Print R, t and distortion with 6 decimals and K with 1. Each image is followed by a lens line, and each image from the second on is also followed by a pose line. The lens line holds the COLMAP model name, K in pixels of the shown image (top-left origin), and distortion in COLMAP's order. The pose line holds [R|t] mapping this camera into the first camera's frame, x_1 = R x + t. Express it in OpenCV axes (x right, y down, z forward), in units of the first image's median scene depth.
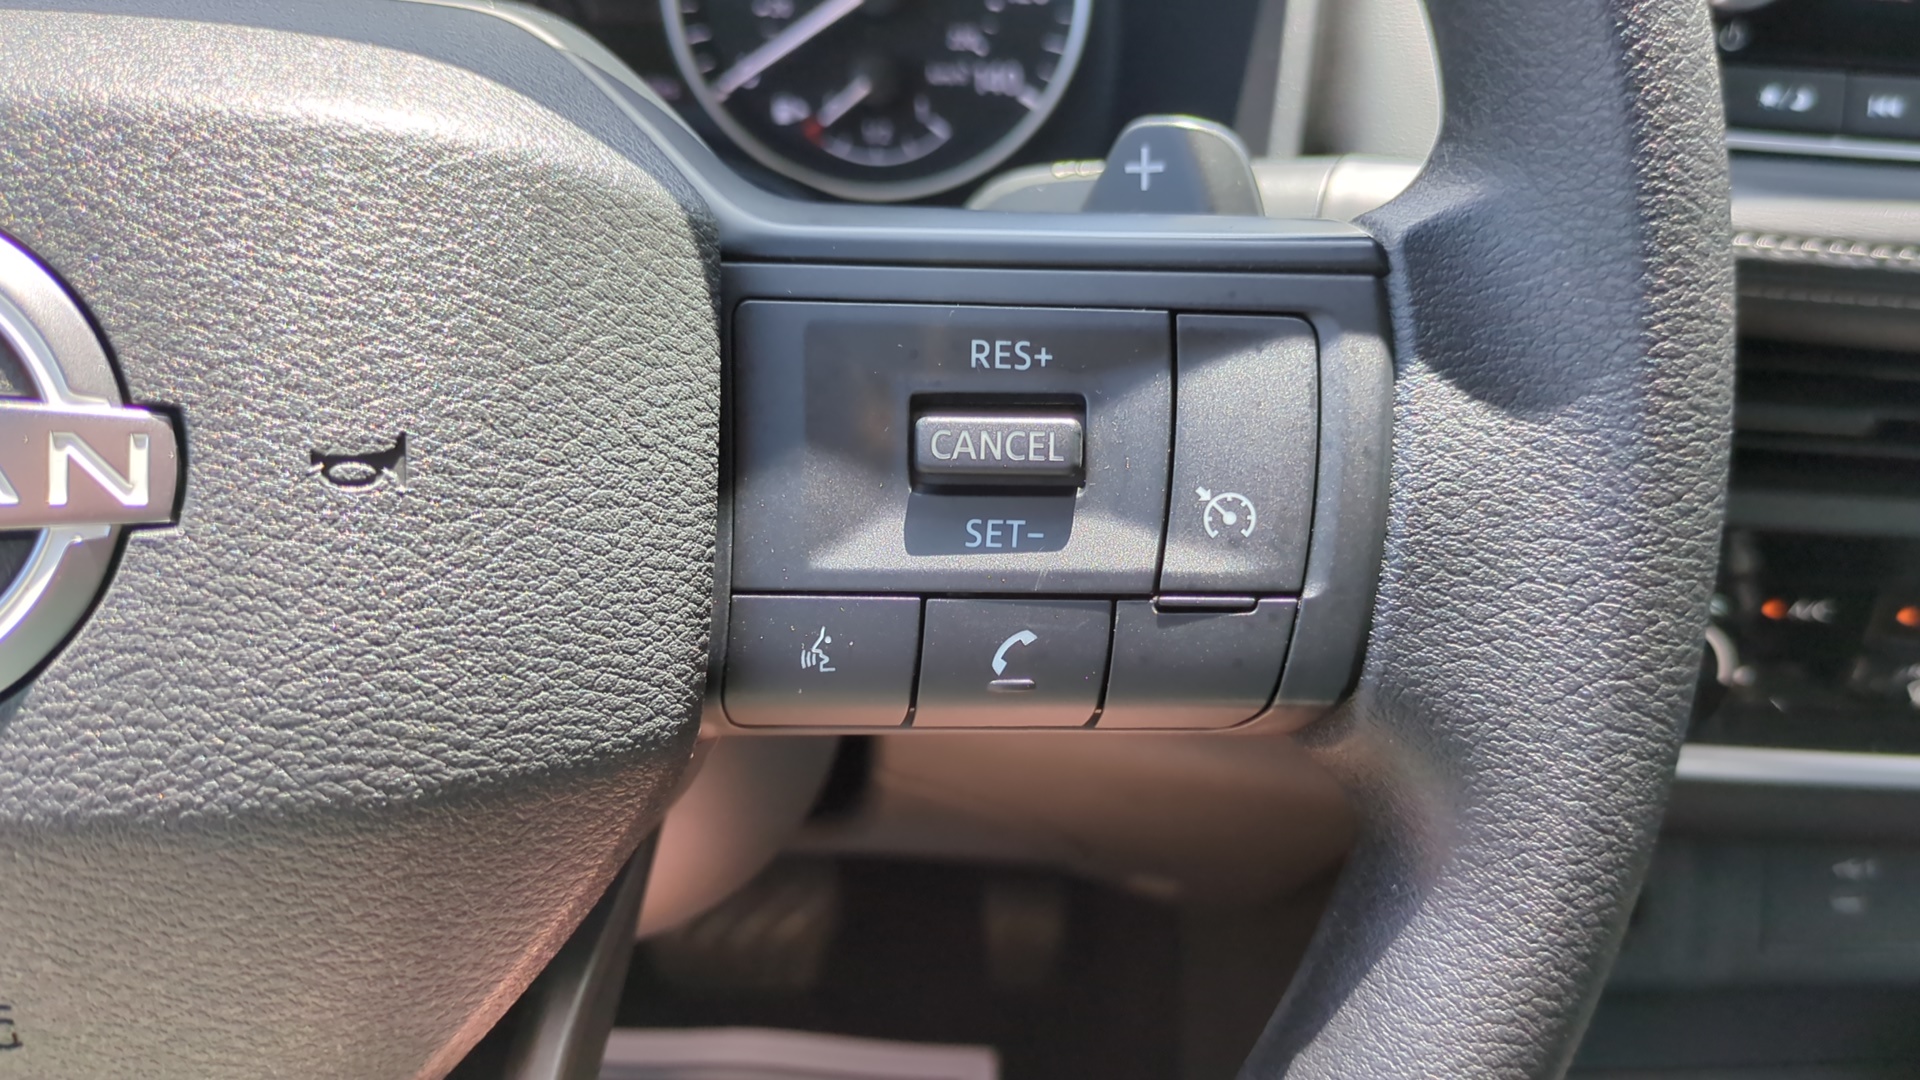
lens RADIAL K [[1588.7, 0, 960.0], [0, 1588.7, 540.0], [0, 0, 1]] dist [-0.012450, -0.005507]
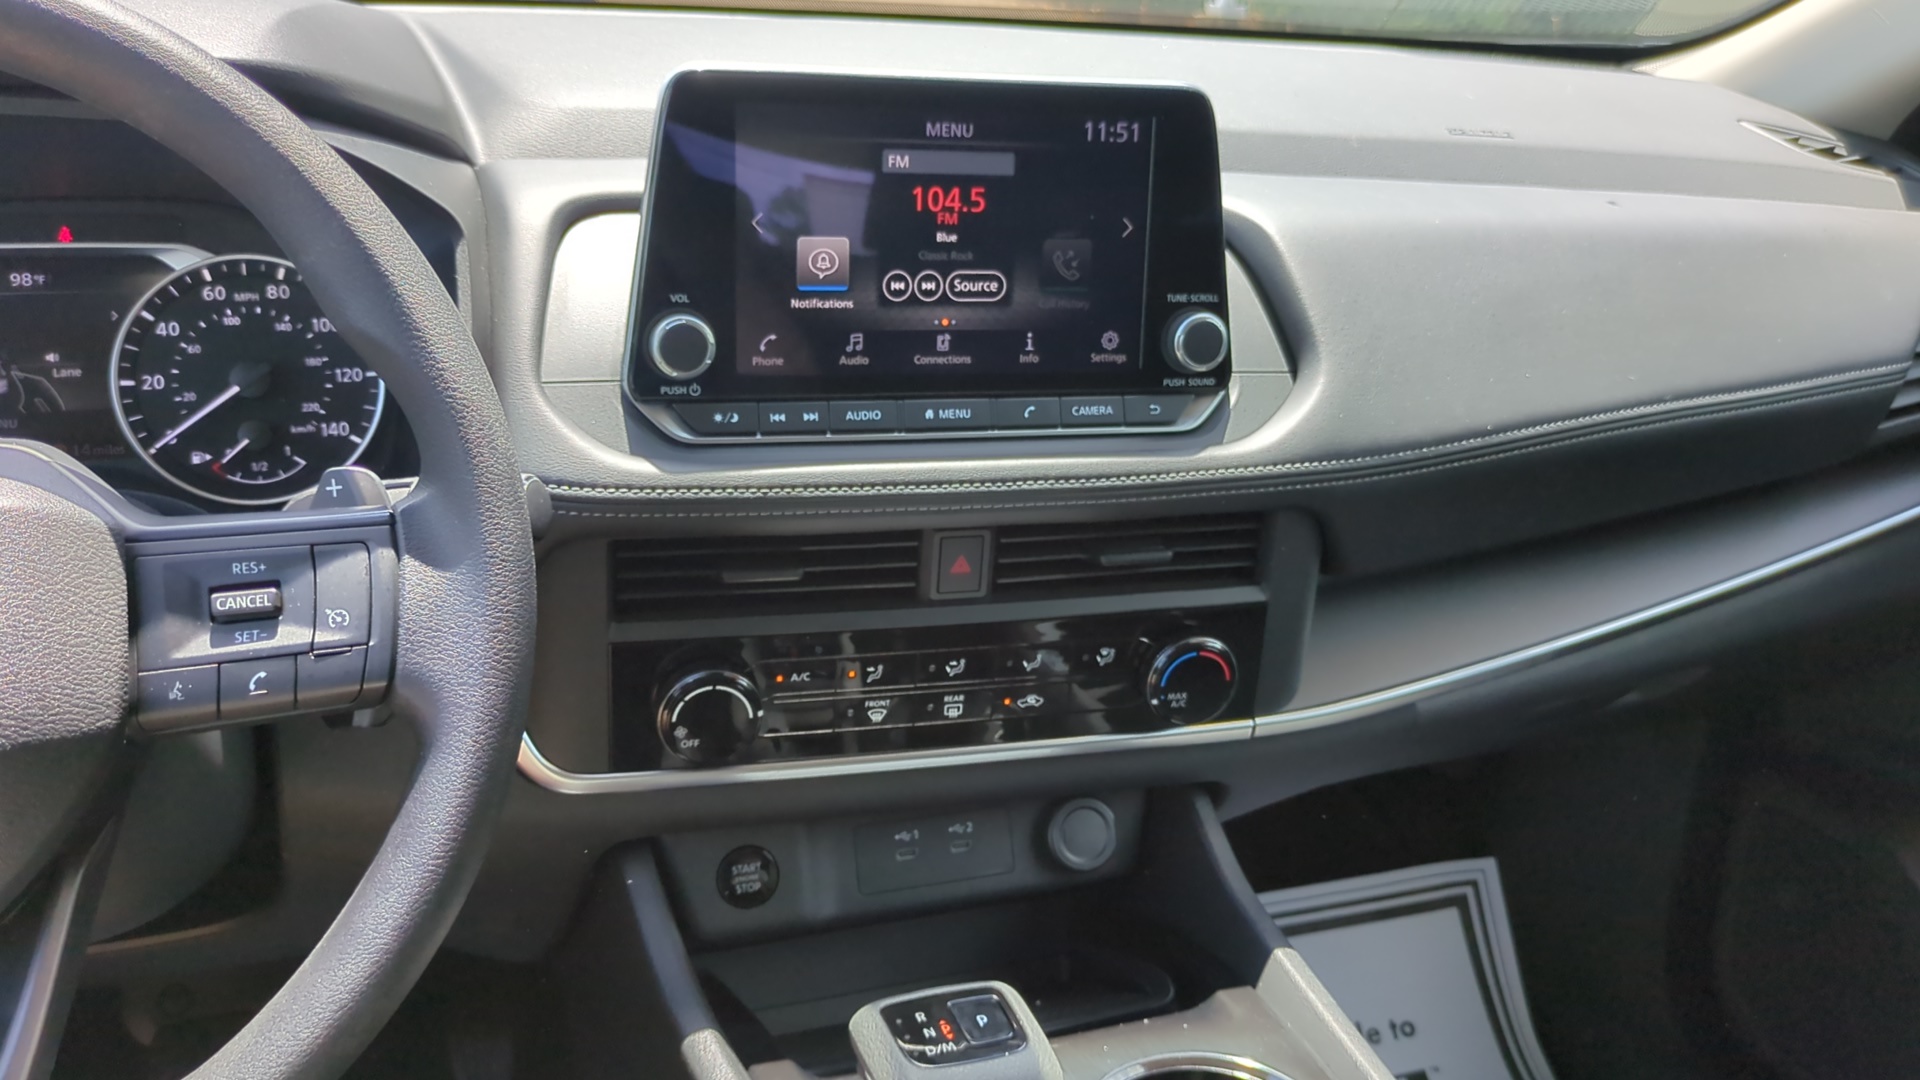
lens RADIAL K [[1608.0, 0, 910.8], [0, 1608.0, 530.6], [0, 0, 1]] dist [0.028387, -0.004232]
pose [[0.963929, -0.091583, 0.249908, 0.422735], [0.132947, 0.979088, -0.153989, 0.376731], [-0.230579, 0.181659, 0.955946, -1.796340]]
